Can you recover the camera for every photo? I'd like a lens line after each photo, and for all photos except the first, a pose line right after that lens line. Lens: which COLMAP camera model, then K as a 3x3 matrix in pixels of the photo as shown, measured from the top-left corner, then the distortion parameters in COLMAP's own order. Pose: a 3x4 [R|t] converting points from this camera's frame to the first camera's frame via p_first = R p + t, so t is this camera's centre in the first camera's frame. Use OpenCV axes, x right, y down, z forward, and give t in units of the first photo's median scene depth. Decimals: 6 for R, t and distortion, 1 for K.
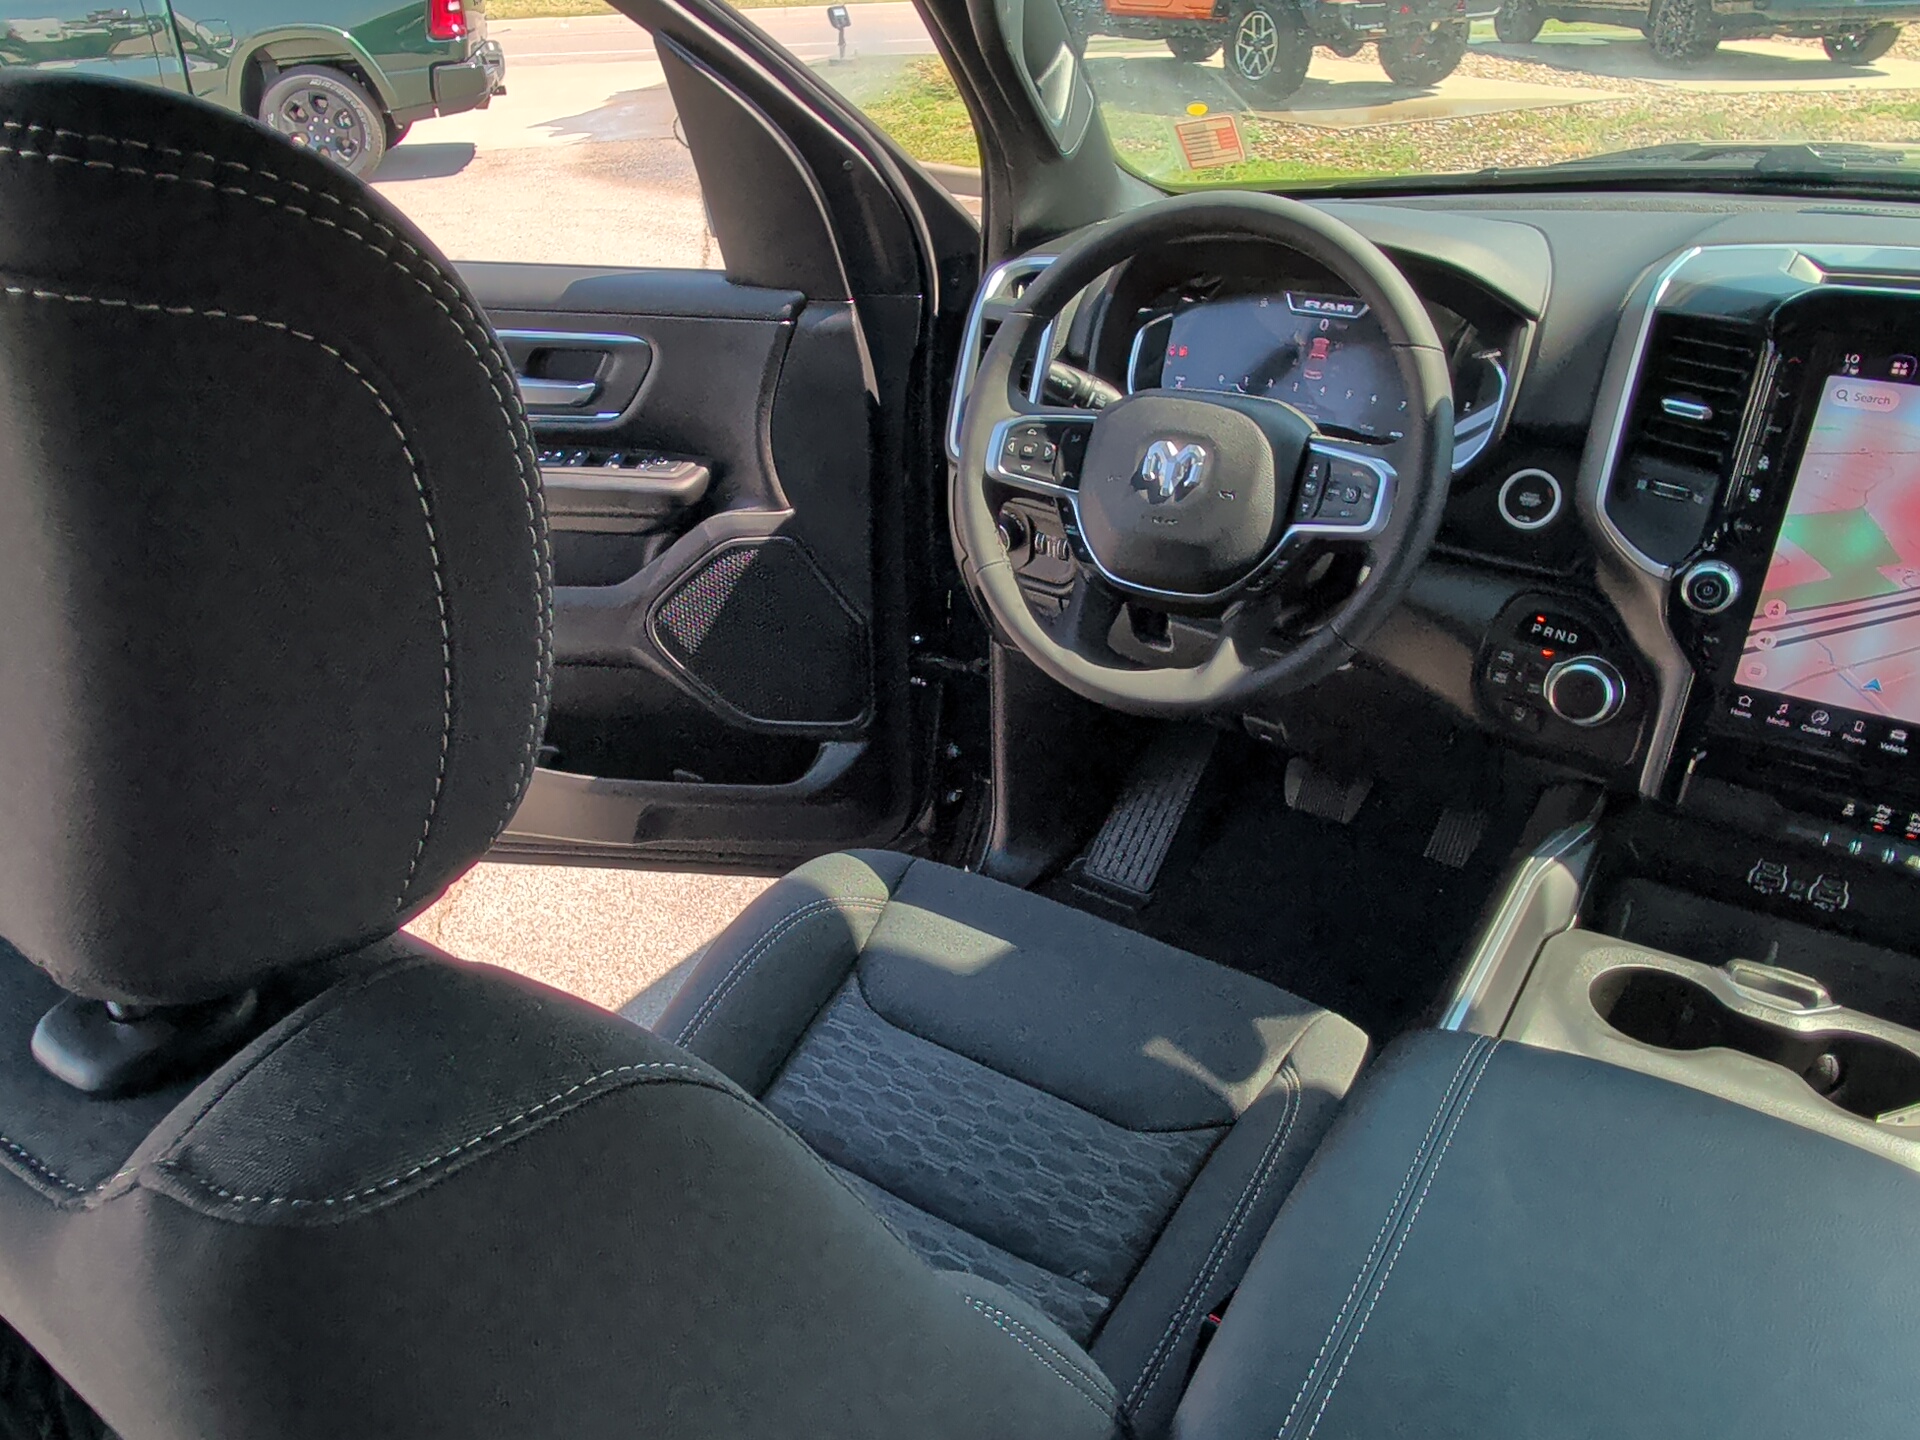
lens RADIAL K [[1373.2, 0, 949.4], [0, 1373.2, 752.6], [0, 0, 1]] dist [0.019608, -0.022122]
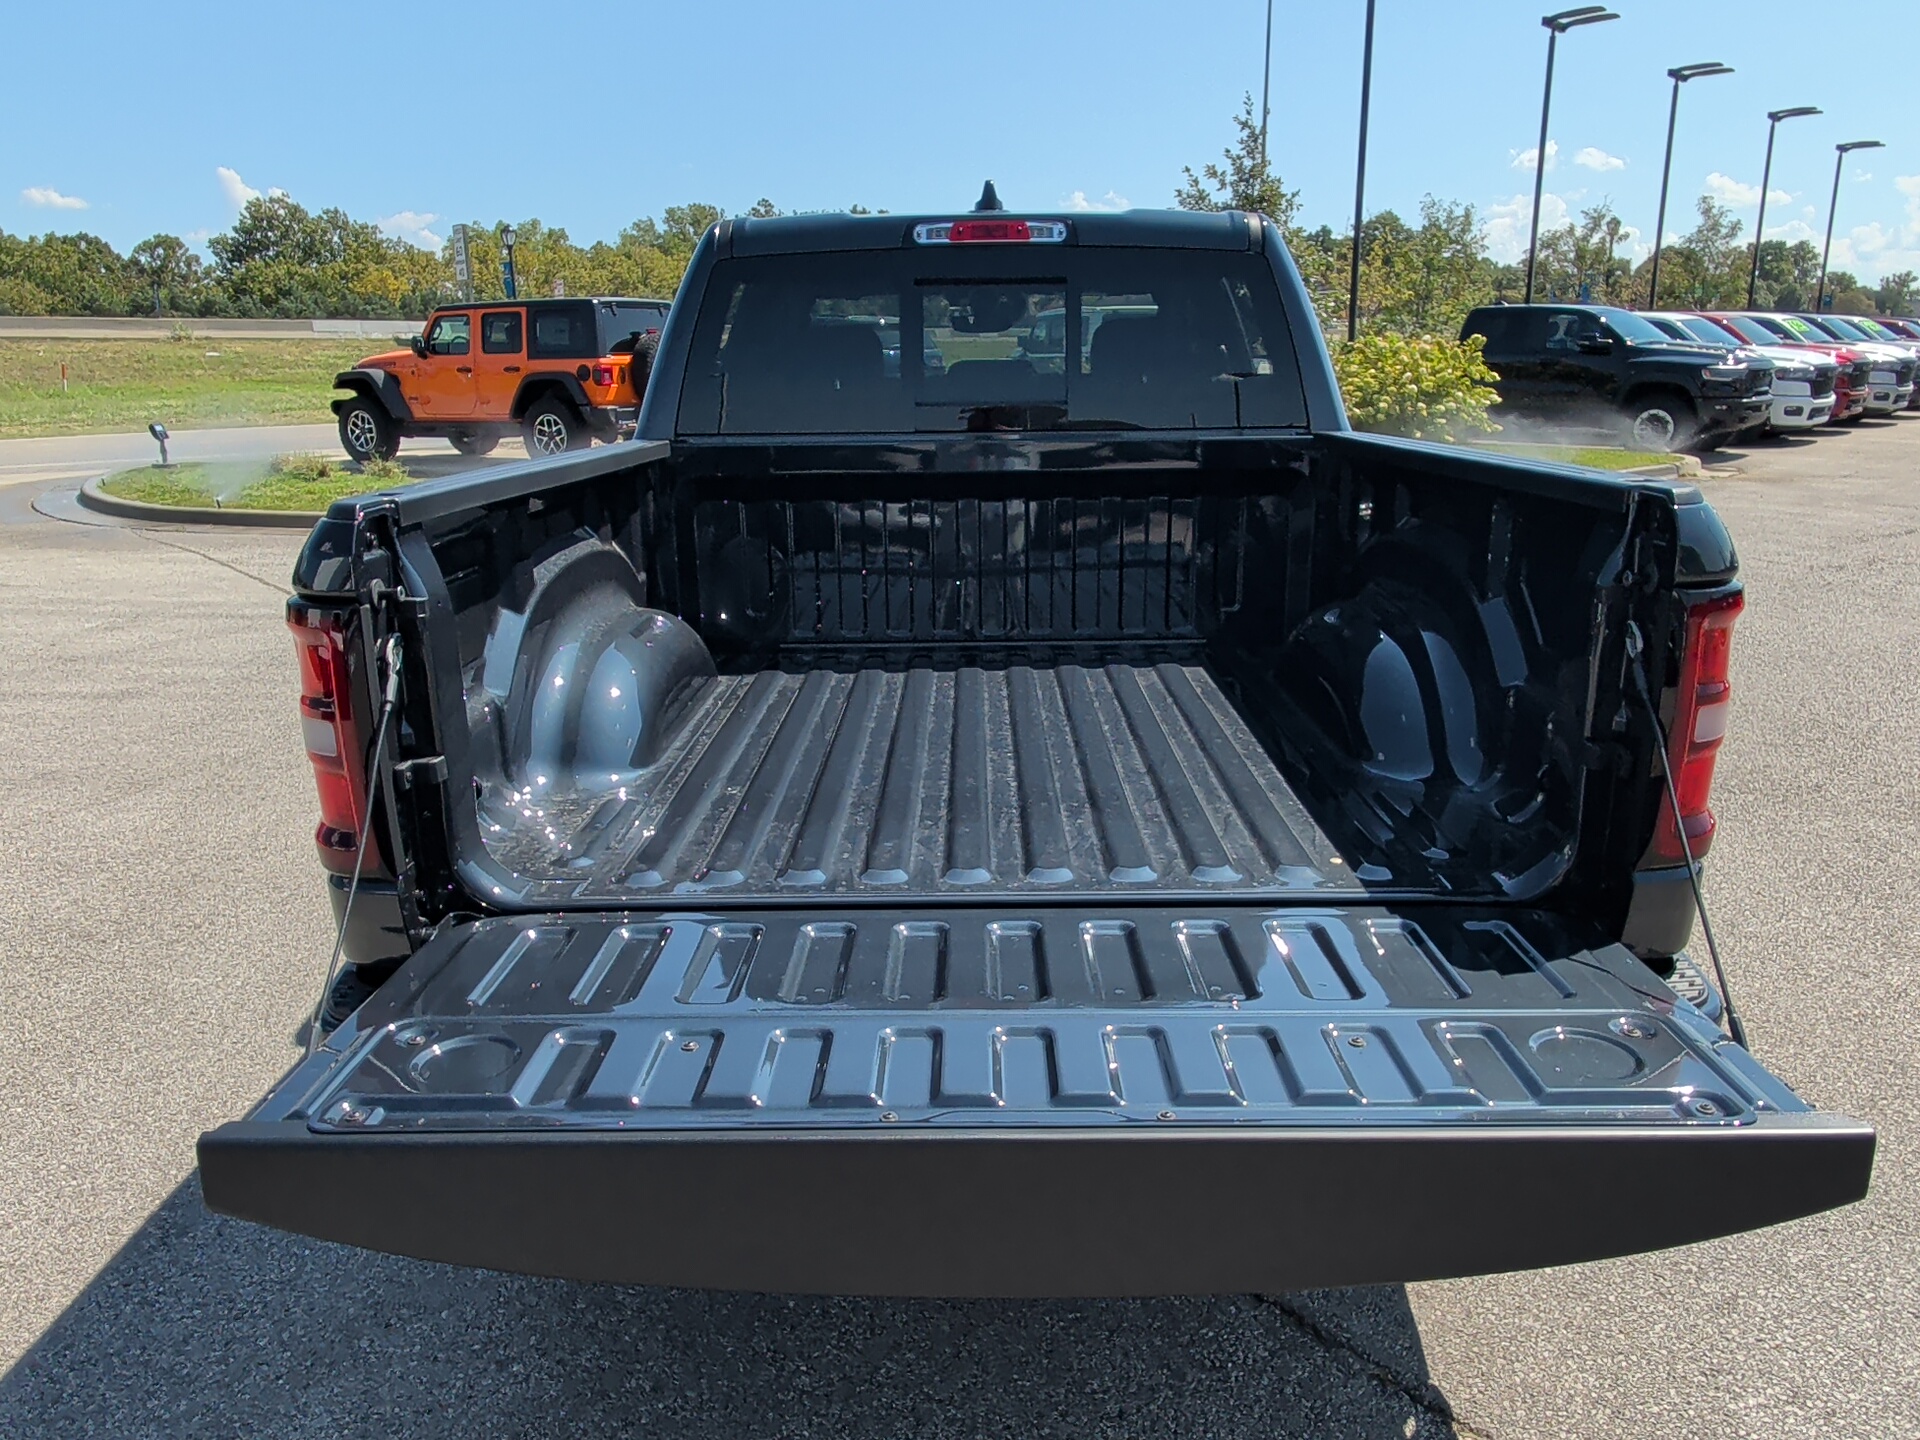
lens RADIAL K [[1373.2, 0, 970.3], [0, 1373.2, 736.1], [0, 0, 1]] dist [0.019608, -0.022122]
pose [[0.828761, -0.136062, 0.542810, -2.173684], [0.285228, 0.937242, -0.200554, 1.765669], [-0.481457, 0.321035, 0.815558, -2.599216]]
